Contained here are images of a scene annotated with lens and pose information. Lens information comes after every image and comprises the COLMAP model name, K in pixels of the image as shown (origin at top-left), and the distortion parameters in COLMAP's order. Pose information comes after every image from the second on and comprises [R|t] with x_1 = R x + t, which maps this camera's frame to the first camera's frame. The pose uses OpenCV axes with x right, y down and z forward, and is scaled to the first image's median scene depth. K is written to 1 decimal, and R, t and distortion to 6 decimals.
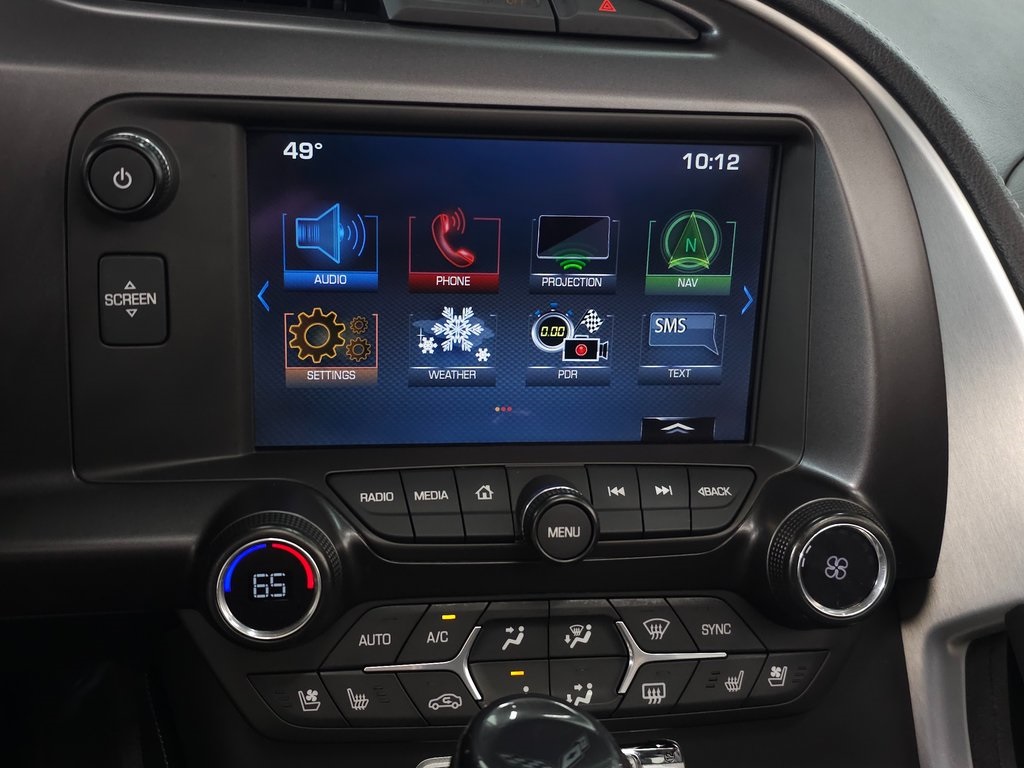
lens RADIAL K [[1097.1, 0, 509.1], [0, 1097.1, 378.0], [0, 0, 1]] dist [0.118069, -0.362464]
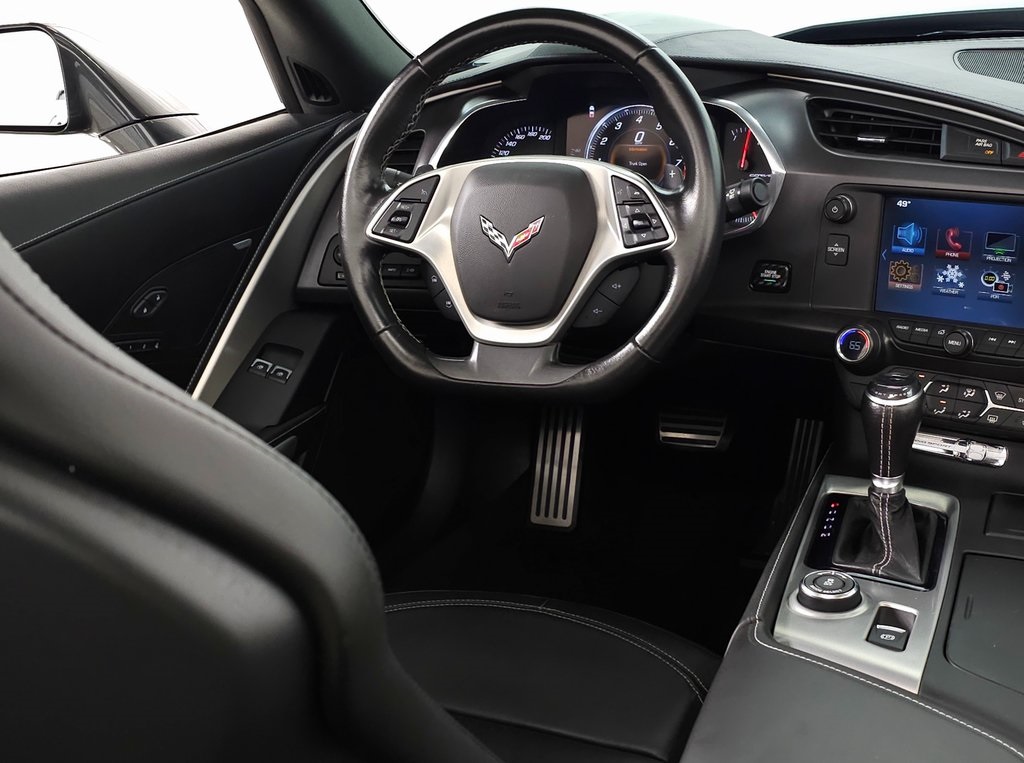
lens RADIAL K [[1363.1, 0, 512.0], [0, 1363.1, 381.5], [0, 0, 1]] dist [0.178729, -0.612651]
pose [[0.689707, 0.138709, -0.710678, 1.635316], [-0.192489, 0.981288, 0.004717, 0.402494], [0.698034, 0.133544, 0.703501, -2.047370]]
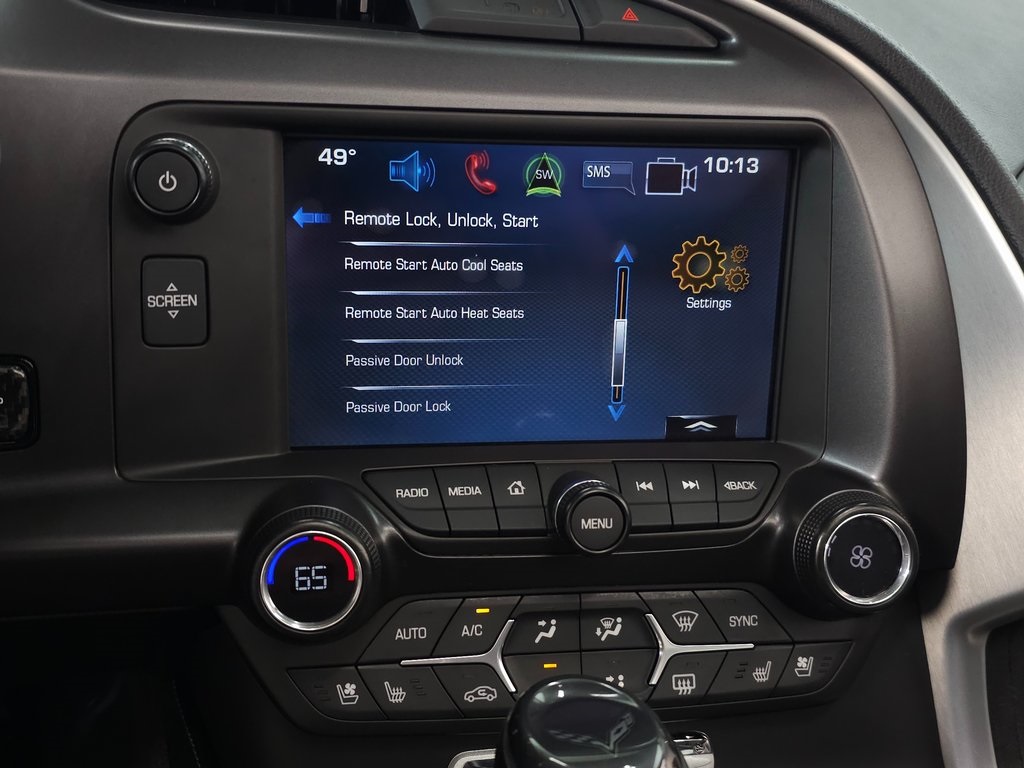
lens RADIAL K [[1097.1, 0, 509.1], [0, 1097.1, 378.0], [0, 0, 1]] dist [0.118069, -0.362464]
pose [[0.999887, -0.010448, 0.010843, -0.038634], [0.010734, 0.999587, -0.026660, 0.028797], [-0.010560, 0.026773, 0.999586, -0.024494]]
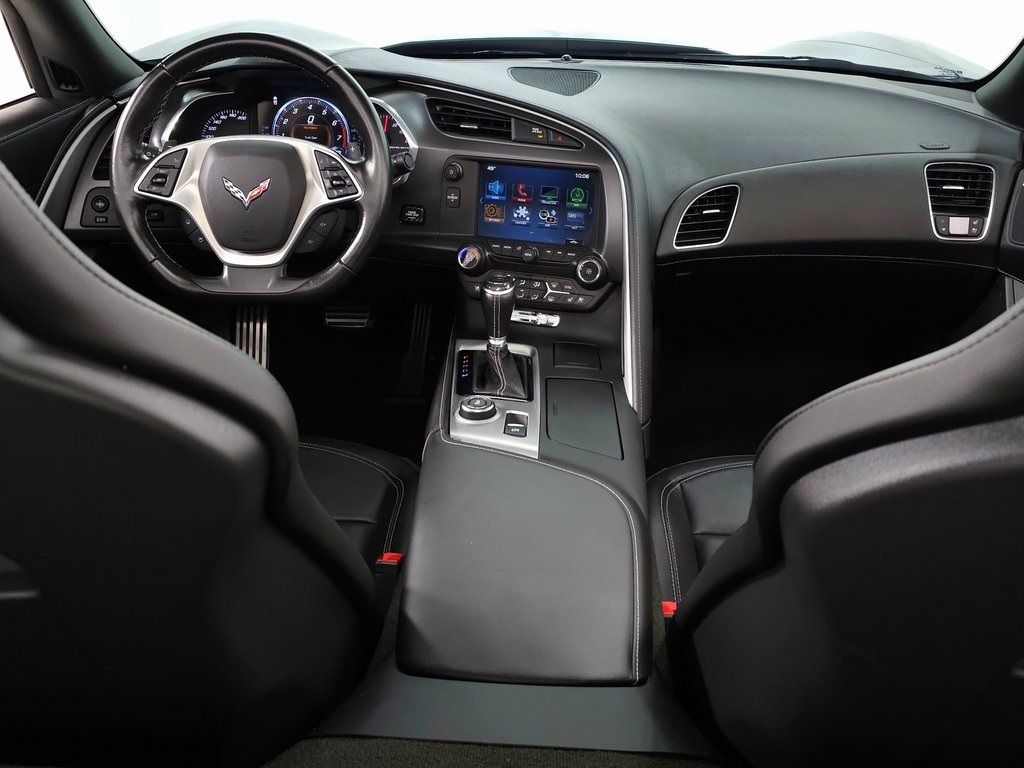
lens RADIAL K [[946.9, 0, 520.4], [0, 946.9, 387.6], [0, 0, 1]] dist [0.092226, -0.173101]
pose [[0.907475, 0.144798, -0.394363, 1.551979], [-0.133196, 0.989461, 0.056799, 0.437539], [0.398431, 0.000984, 0.917198, -2.475035]]
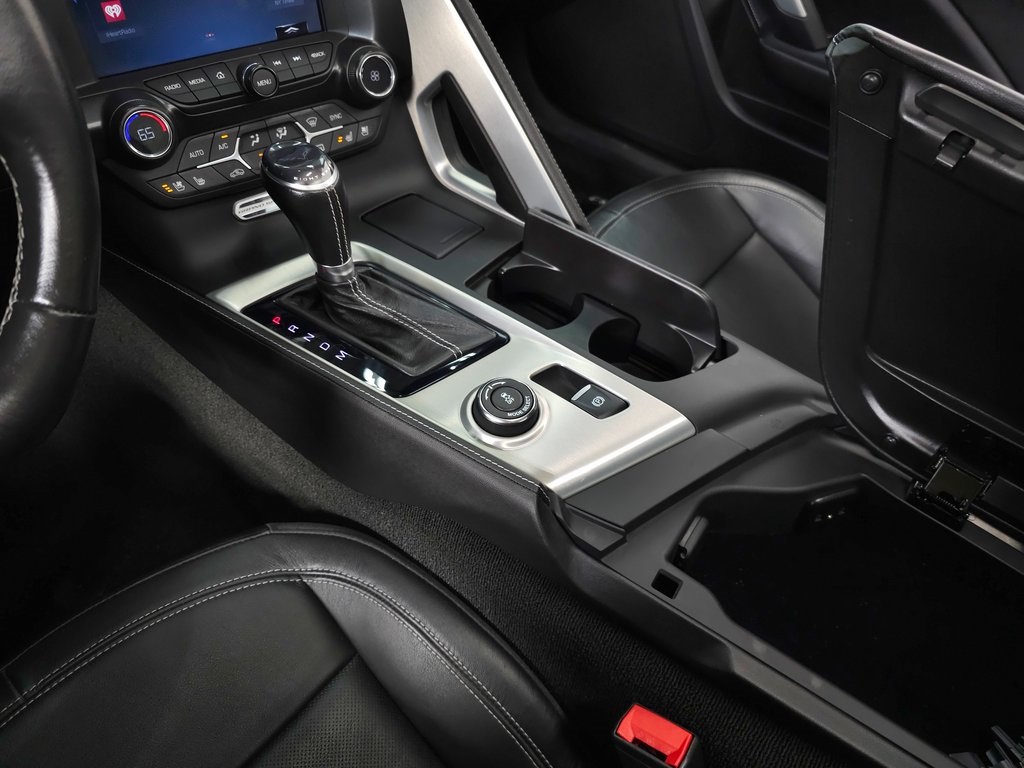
lens RADIAL K [[702.3, 0, 516.3], [0, 702.3, 383.6], [0, 0, 1]] dist [0.032591, -0.044234]
pose [[0.858083, -0.372681, 0.353273, -0.242089], [0.172804, 0.857401, 0.484771, 0.049217], [-0.483562, -0.354927, 0.800122, -0.646785]]
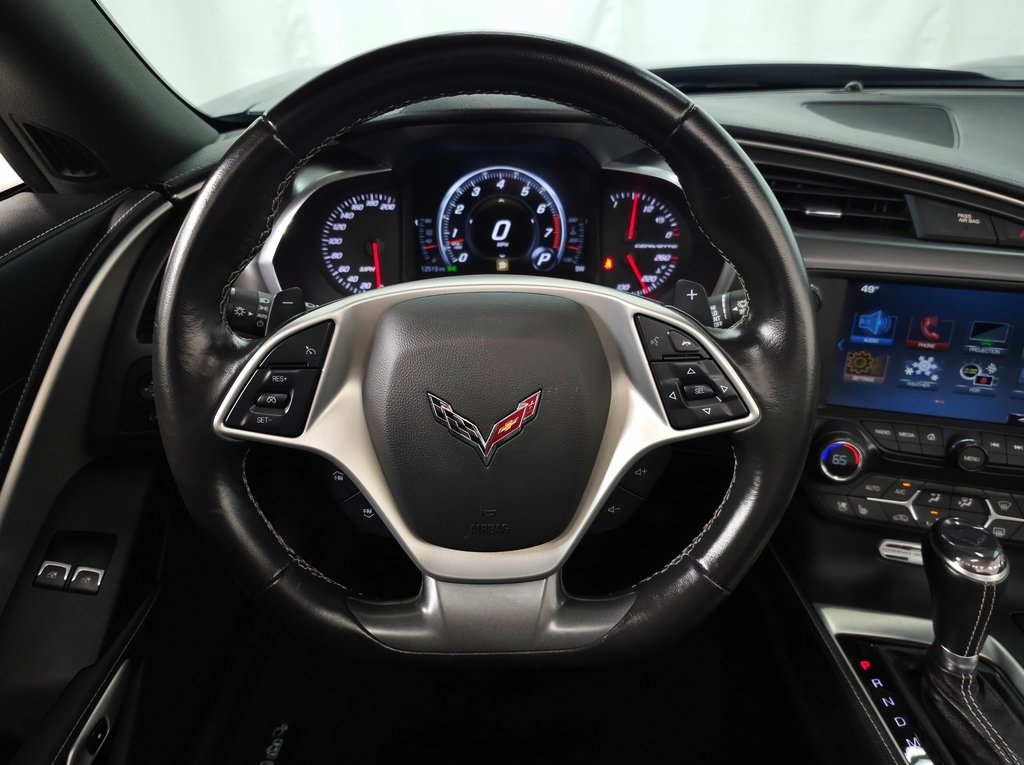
lens RADIAL K [[702.3, 0, 516.3], [0, 702.3, 382.1], [0, 0, 1]] dist [0.032591, -0.044234]
pose [[0.917659, 0.123705, -0.377622, -0.280510], [-0.093421, 0.990835, 0.097565, -0.077681], [0.386231, -0.054253, 0.920805, -0.743914]]
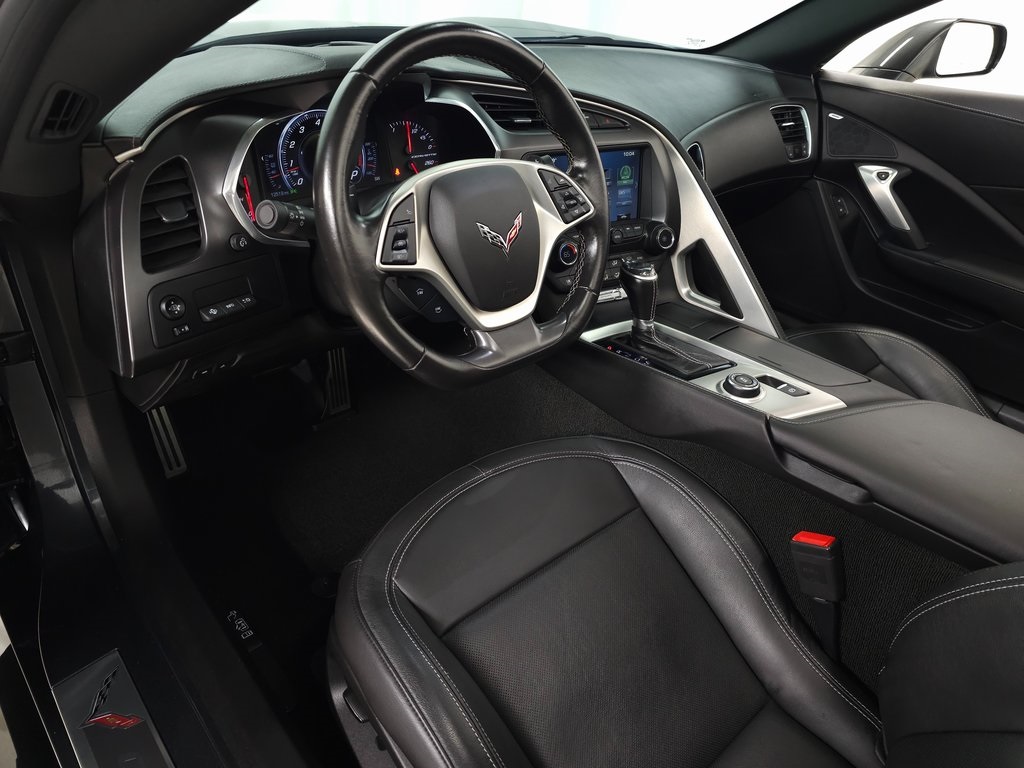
lens RADIAL K [[681.4, 0, 507.0], [0, 681.4, 370.4], [0, 0, 1]] dist [0.072830, -0.111973]
pose [[0.941287, -0.181518, 0.284657, -1.278887], [0.137921, 0.976345, 0.166521, 0.136128], [-0.308149, -0.117484, 0.944056, -1.645794]]
